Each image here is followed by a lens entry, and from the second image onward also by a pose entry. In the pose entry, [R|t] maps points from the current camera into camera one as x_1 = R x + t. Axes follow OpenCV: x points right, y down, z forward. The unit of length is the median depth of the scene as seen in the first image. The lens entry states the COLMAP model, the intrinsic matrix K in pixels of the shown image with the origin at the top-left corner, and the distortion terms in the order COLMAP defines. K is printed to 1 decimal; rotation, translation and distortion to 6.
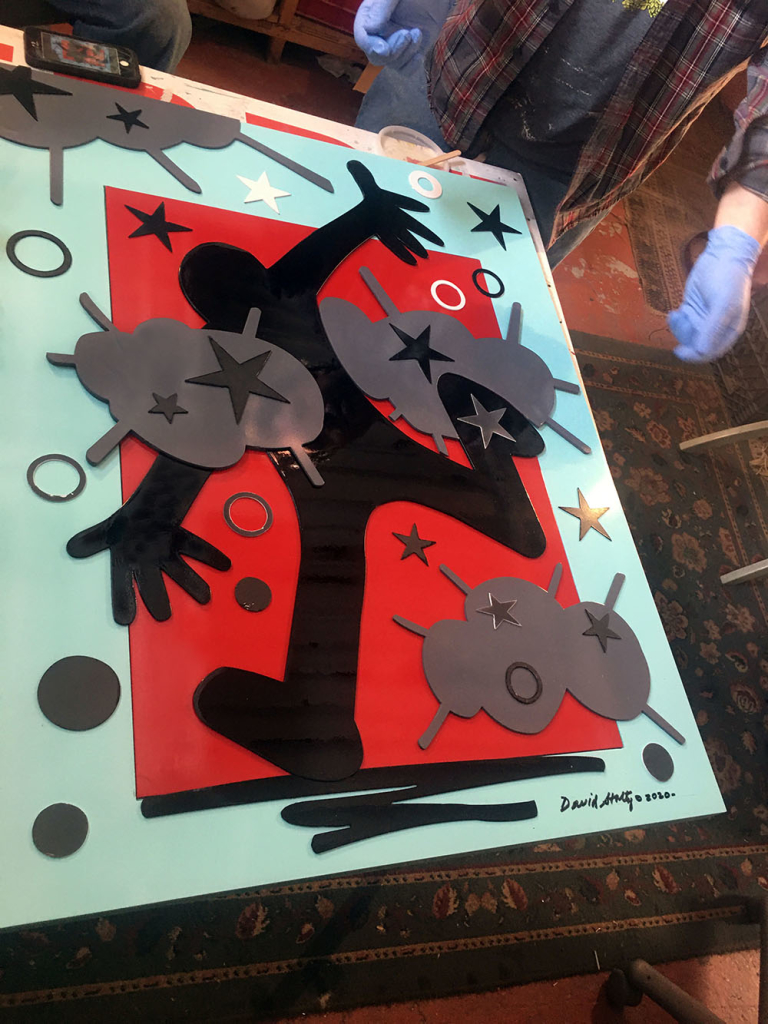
lens RADIAL K [[866.0, 0, 383.9], [0, 866.0, 511.1], [0, 0, 1]] dist [0.038644, -0.013350]
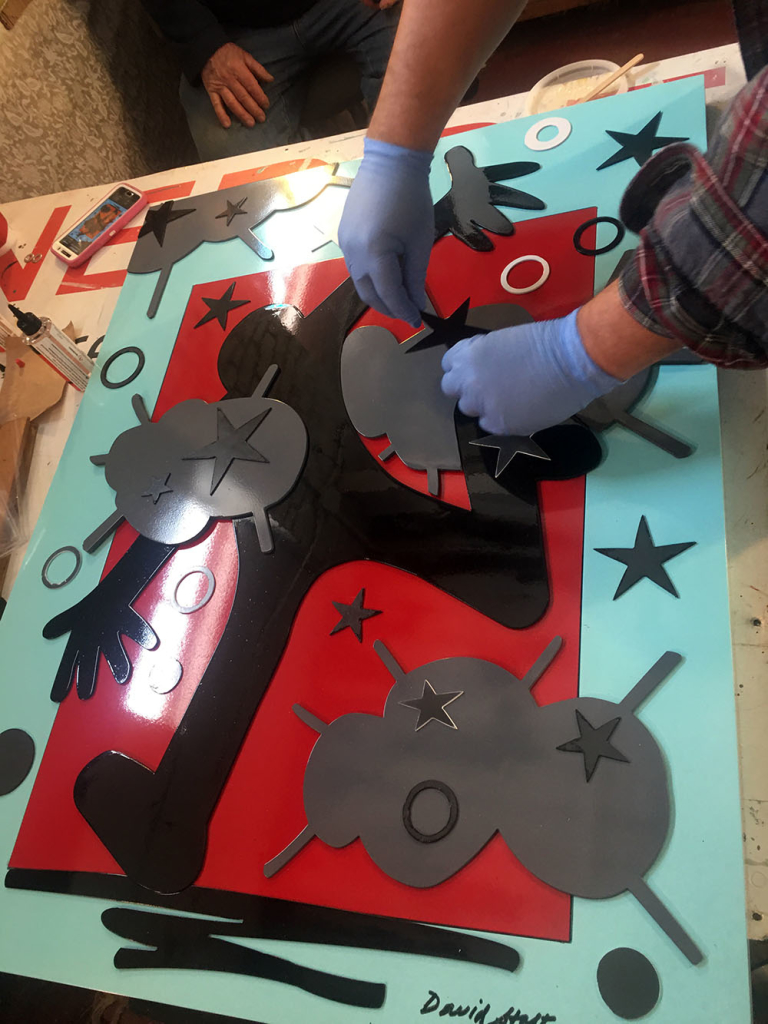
lens RADIAL K [[866.0, 0, 384.0], [0, 866.0, 512.9], [0, 0, 1]] dist [0.038644, -0.013350]
pose [[0.651372, -0.094445, -0.752857, 0.723328], [0.083791, 0.995108, -0.052339, -0.012923], [0.754117, -0.028990, 0.656100, 0.523772]]
